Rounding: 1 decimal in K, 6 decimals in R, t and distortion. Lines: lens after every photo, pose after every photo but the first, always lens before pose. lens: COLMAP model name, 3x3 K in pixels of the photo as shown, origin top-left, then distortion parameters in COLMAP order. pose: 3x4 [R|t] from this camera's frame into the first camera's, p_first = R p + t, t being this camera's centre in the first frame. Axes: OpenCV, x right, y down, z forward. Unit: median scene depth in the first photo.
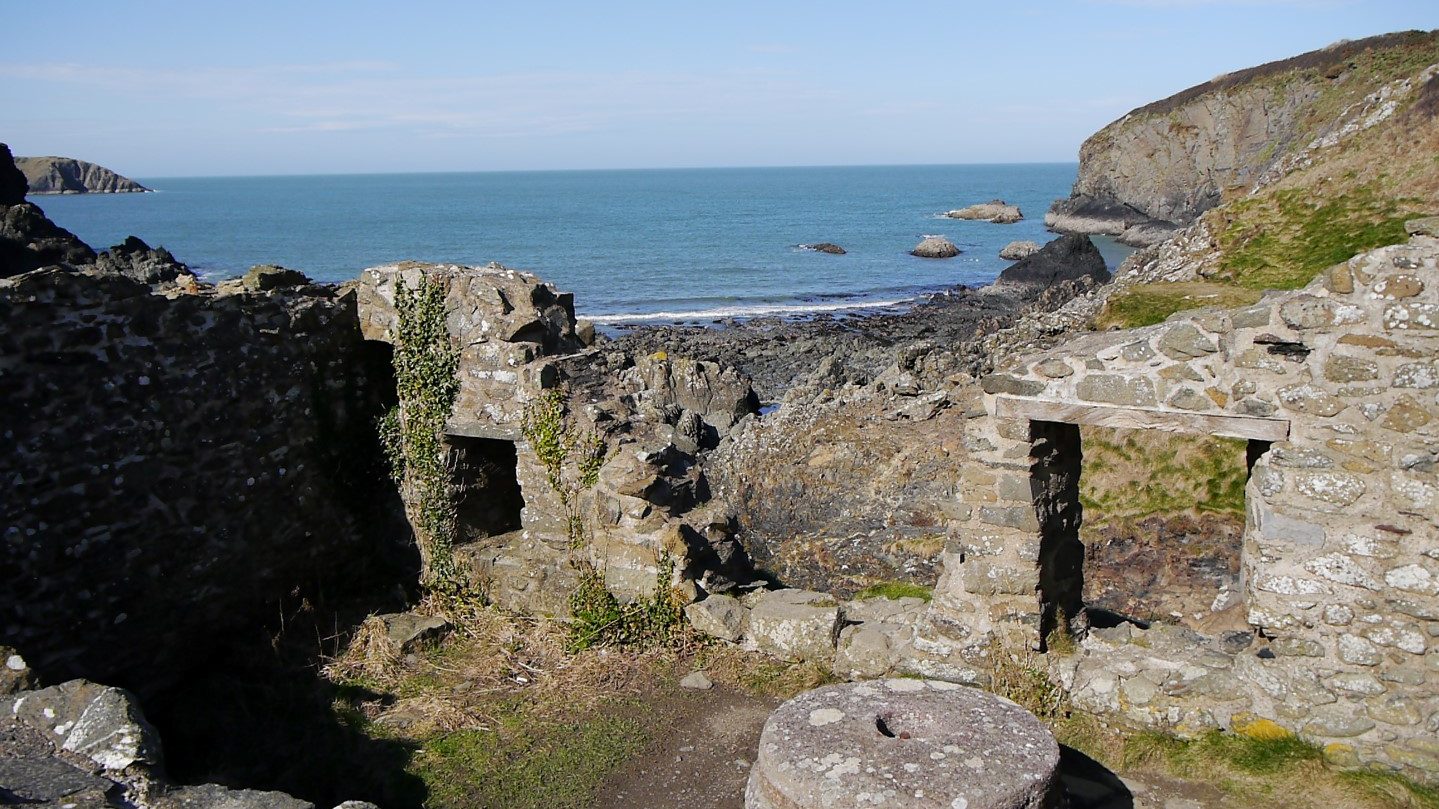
lens RADIAL K [[1172.6, 0, 719.5], [0, 1172.6, 404.5], [0, 0, 1]] dist [-0.022257, 0.001605]
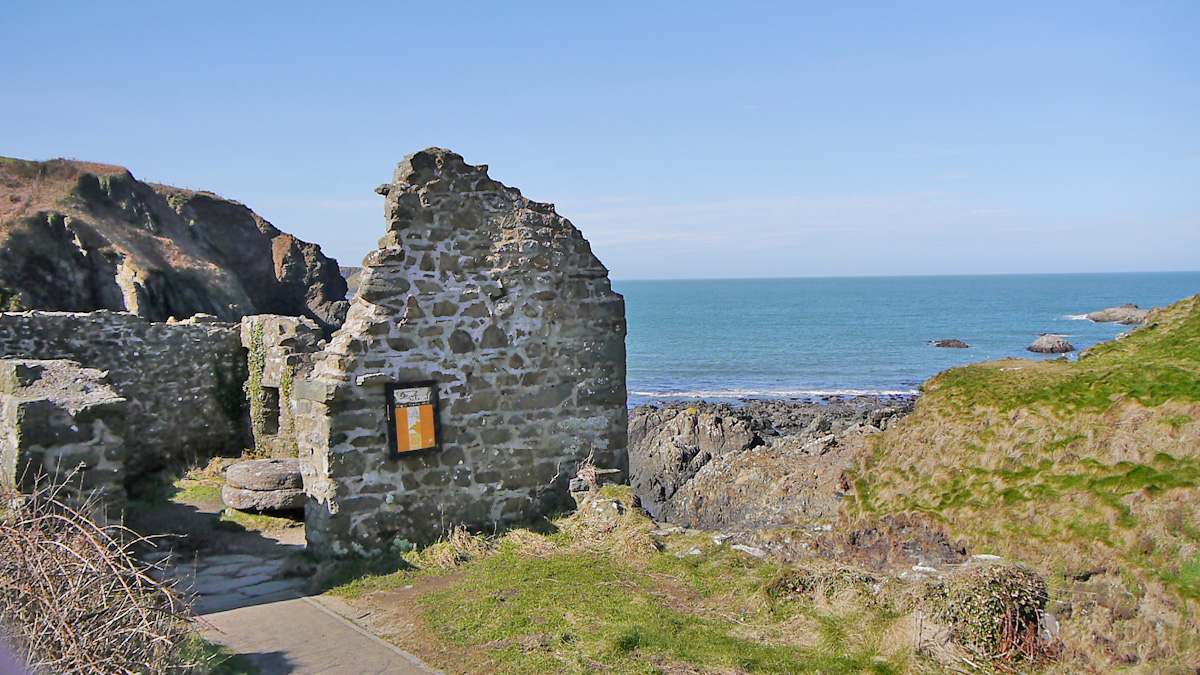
lens RADIAL K [[977.8, 0, 600.0], [0, 977.8, 337.5], [0, 0, 1]] dist [-0.022257, 0.001605]
pose [[0.955656, 0.016387, -0.294029, 1.017800], [-0.056415, 0.990145, -0.128178, 0.145857], [0.289031, 0.139082, 0.947163, -0.689772]]
